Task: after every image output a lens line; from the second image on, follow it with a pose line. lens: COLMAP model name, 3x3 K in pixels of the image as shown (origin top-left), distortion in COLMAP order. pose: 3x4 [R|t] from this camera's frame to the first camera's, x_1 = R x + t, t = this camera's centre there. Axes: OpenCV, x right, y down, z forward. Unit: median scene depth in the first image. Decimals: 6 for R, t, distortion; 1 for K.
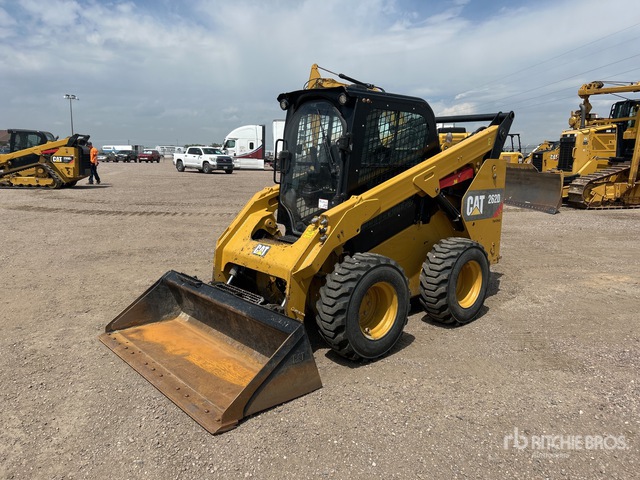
lens RADIAL K [[475.8, 0, 321.1], [0, 475.8, 238.3], [0, 0, 1]] dist [0.006175, -0.025324]
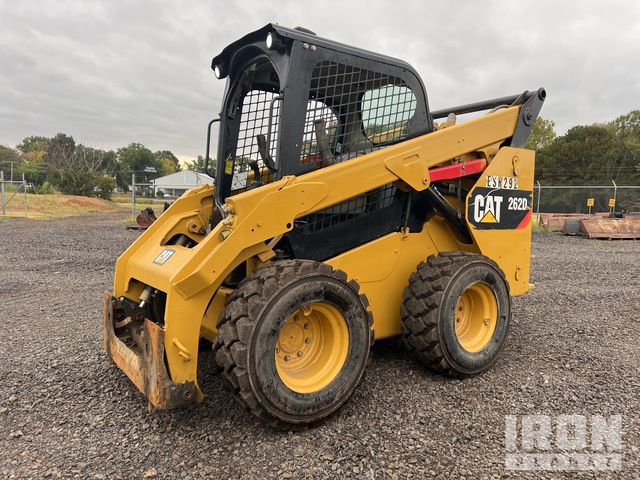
lens RADIAL K [[475.8, 0, 322.0], [0, 475.8, 234.3], [0, 0, 1]] dist [0.006175, -0.025324]
pose [[0.993482, 0.005888, -0.113836, 0.169684], [-0.019671, 0.992539, -0.120334, 0.063975], [0.112278, 0.121789, 0.986185, 0.291028]]
